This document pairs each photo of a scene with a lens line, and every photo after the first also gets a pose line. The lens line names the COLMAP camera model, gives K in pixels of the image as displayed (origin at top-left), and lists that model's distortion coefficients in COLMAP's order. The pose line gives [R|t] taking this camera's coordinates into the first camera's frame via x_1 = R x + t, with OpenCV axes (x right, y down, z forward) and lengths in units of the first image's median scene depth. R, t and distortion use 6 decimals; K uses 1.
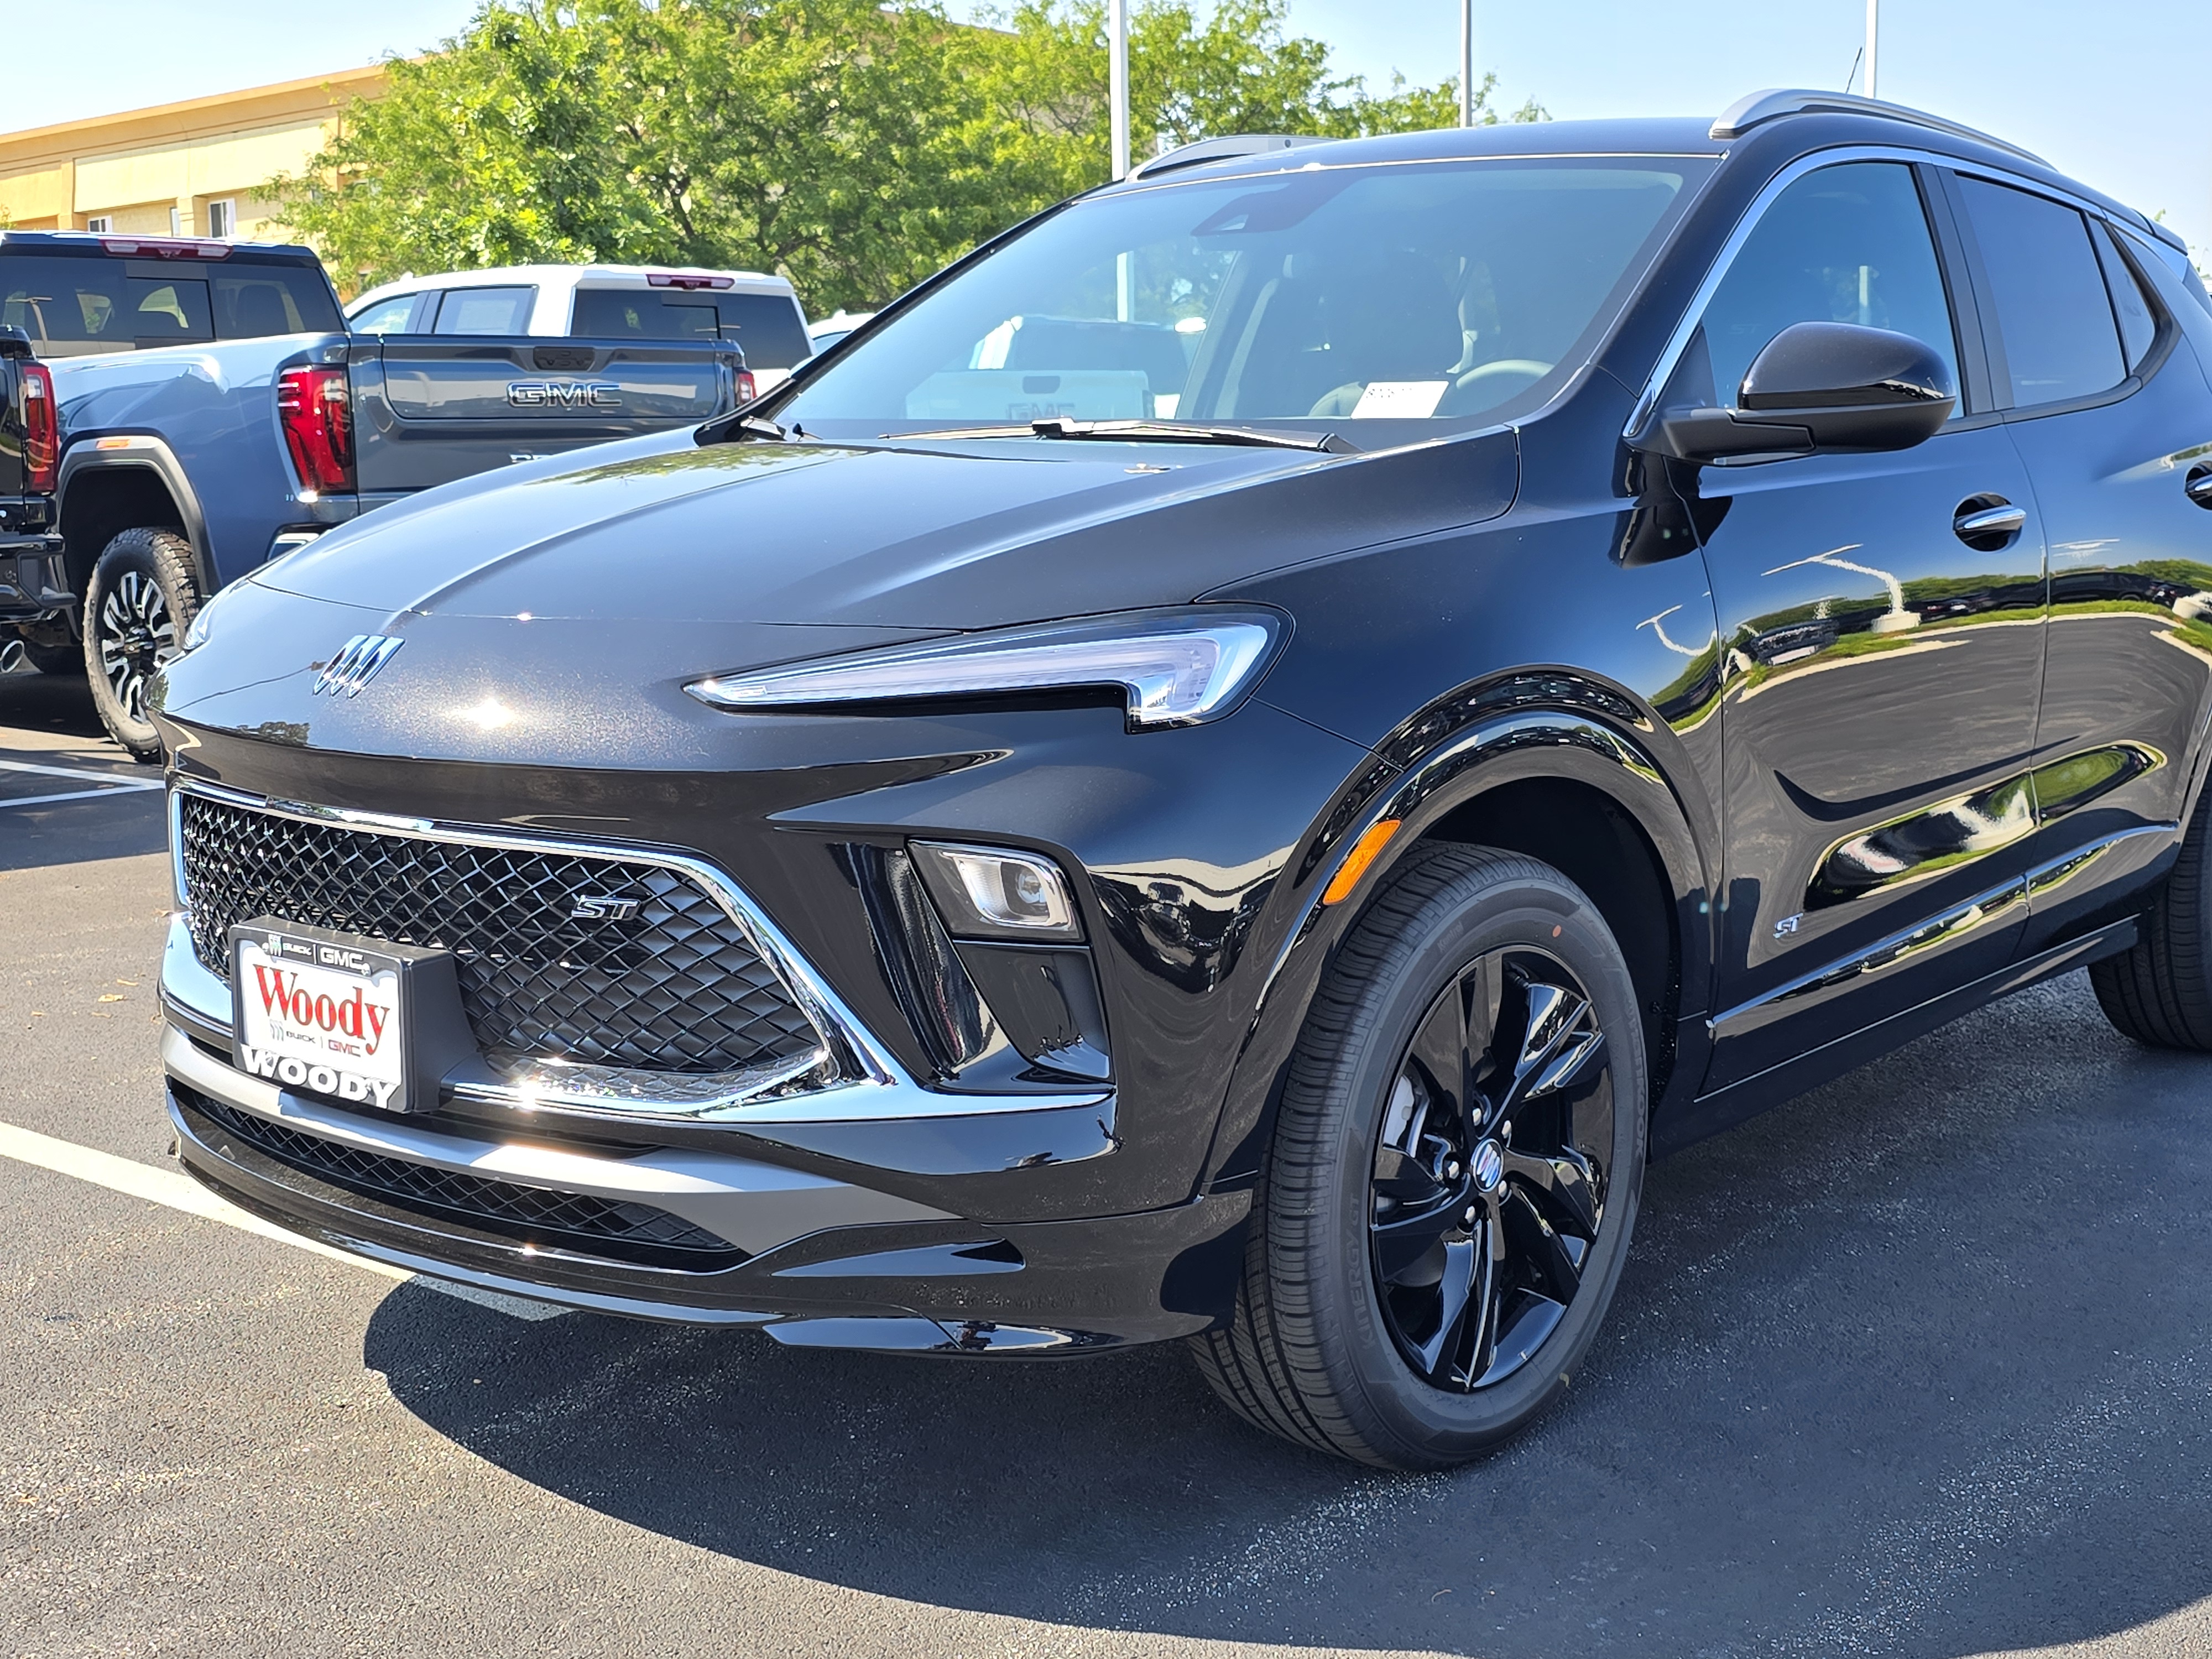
lens RADIAL K [[2457.2, 0, 1105.1], [0, 2457.2, 864.2], [0, 0, 1]] dist [0.092705, -0.137015]
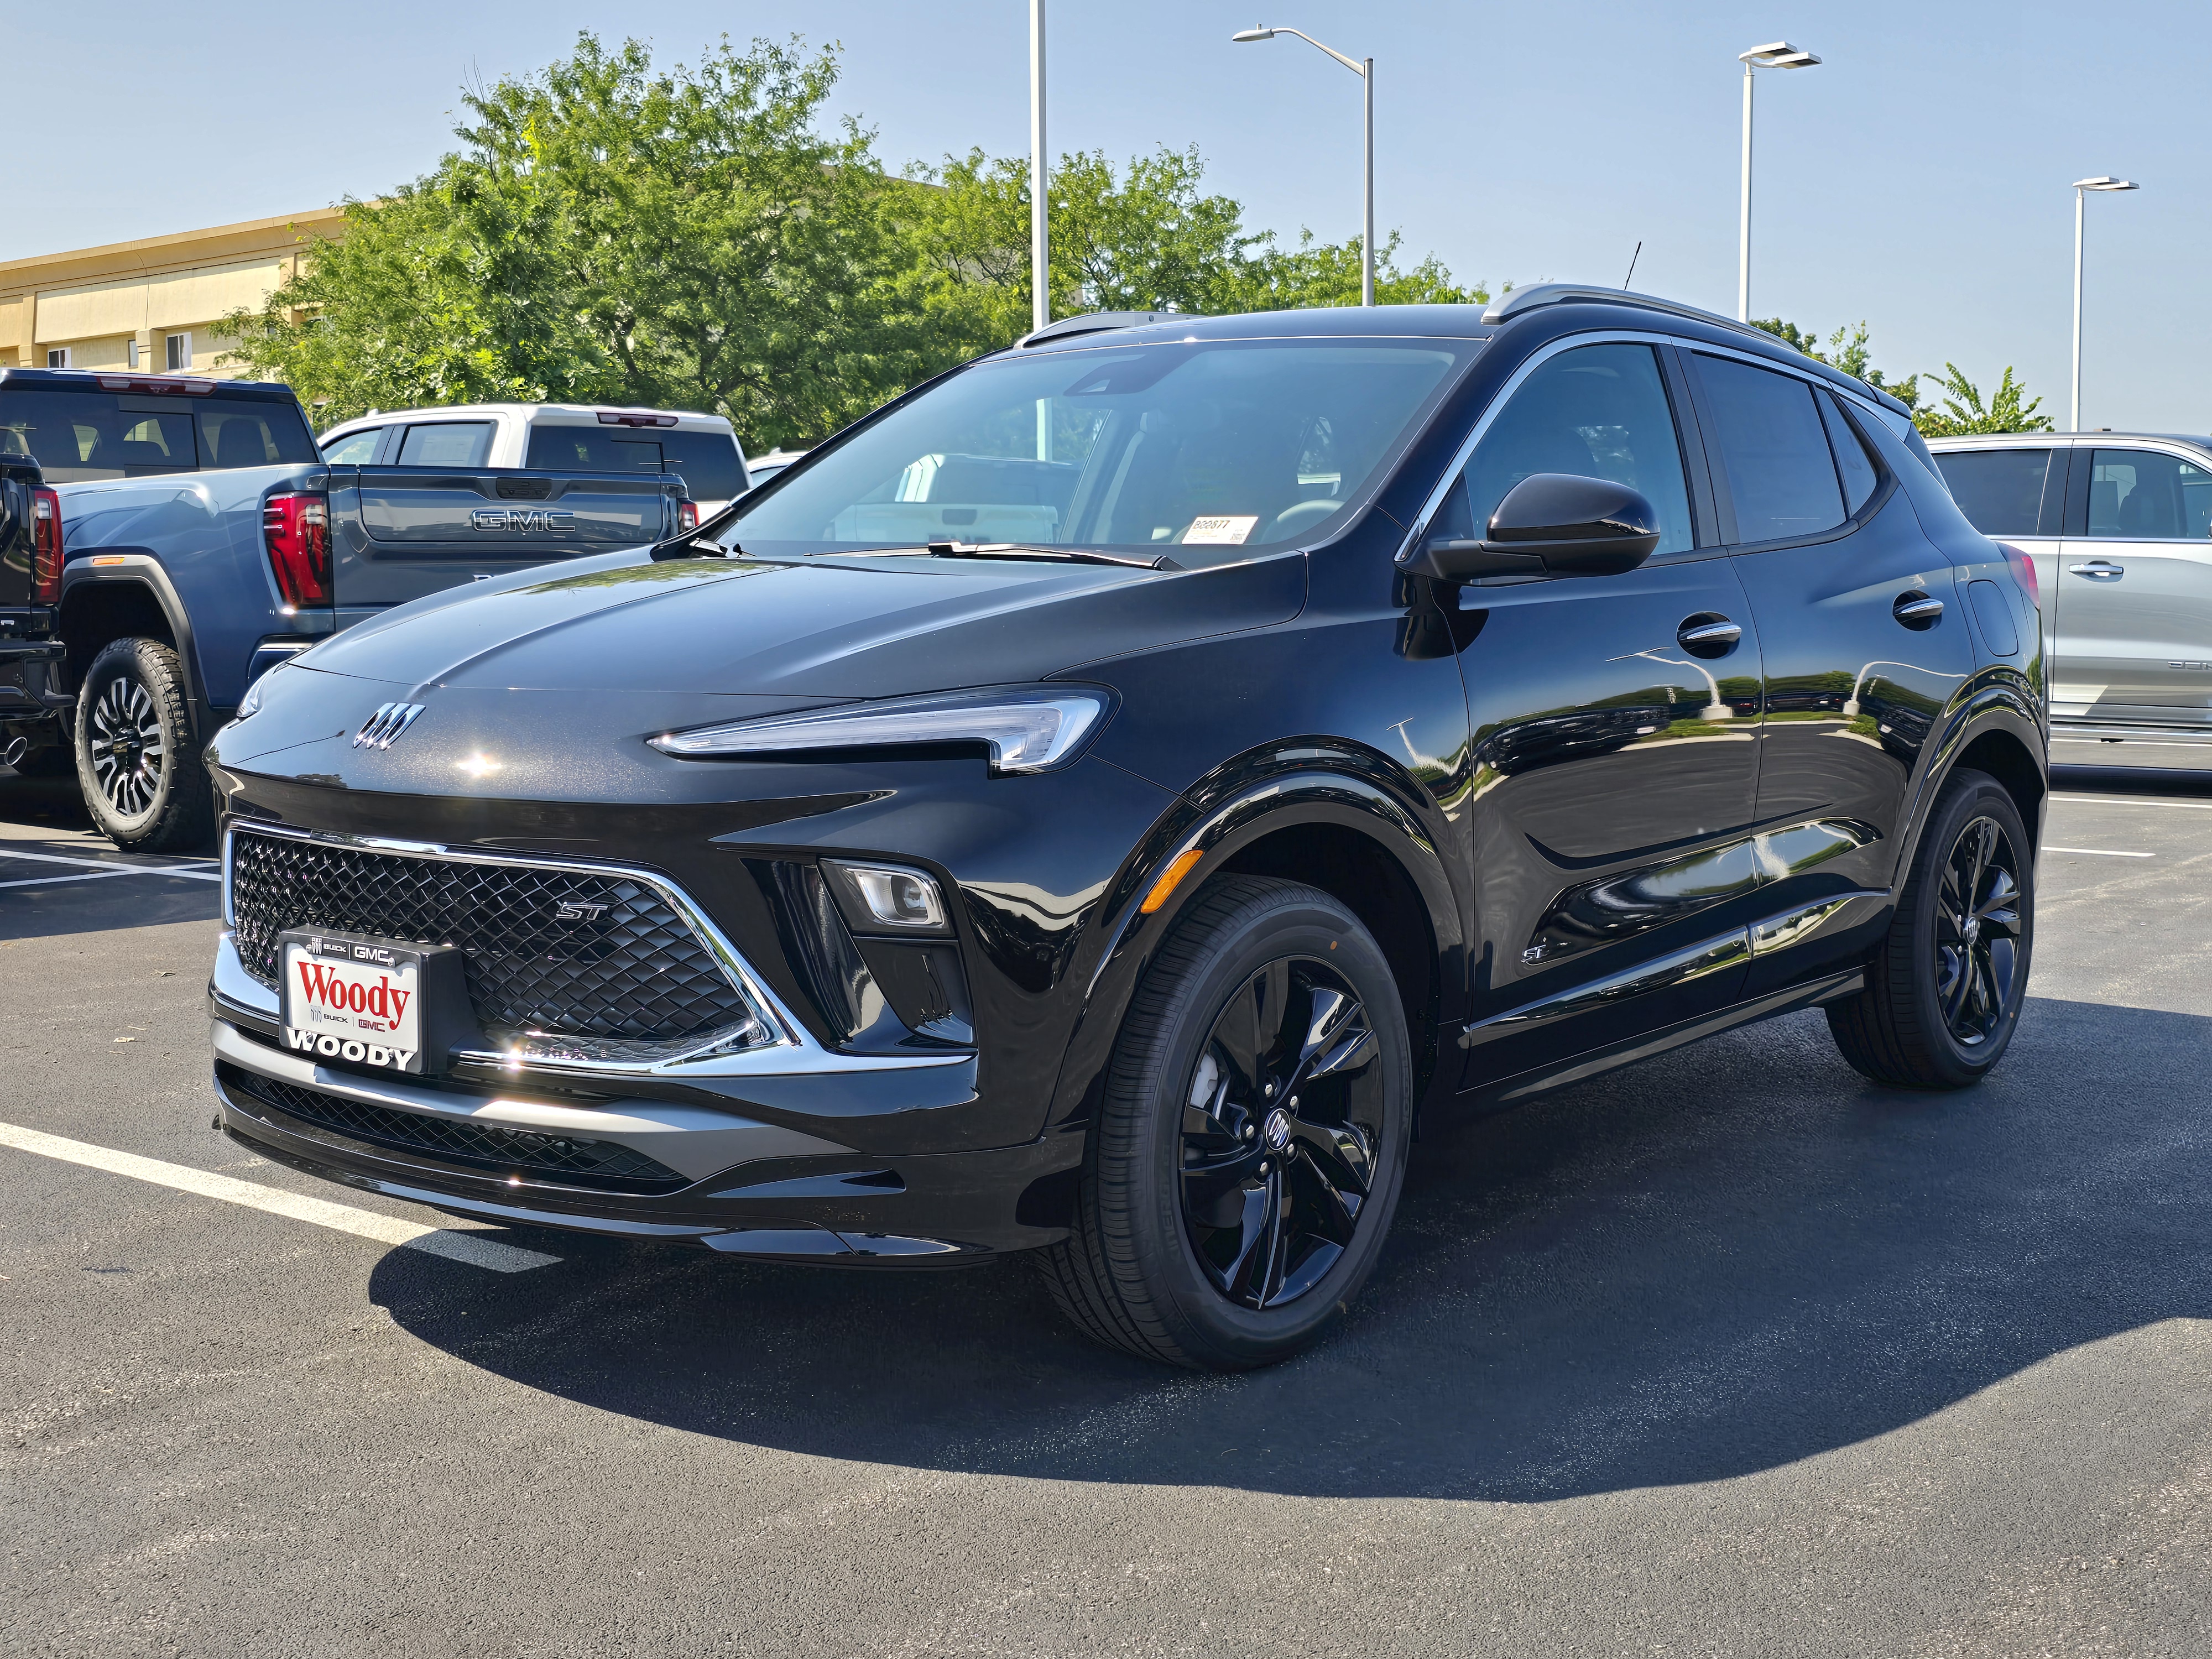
lens RADIAL K [[2457.2, 0, 1105.1], [0, 2457.2, 864.2], [0, 0, 1]] dist [0.092705, -0.137015]
pose [[0.999602, 0.007030, 0.027307, 0.023862], [-0.005569, 0.998568, -0.053201, 0.041218], [-0.027642, 0.053028, 0.998210, -0.202257]]
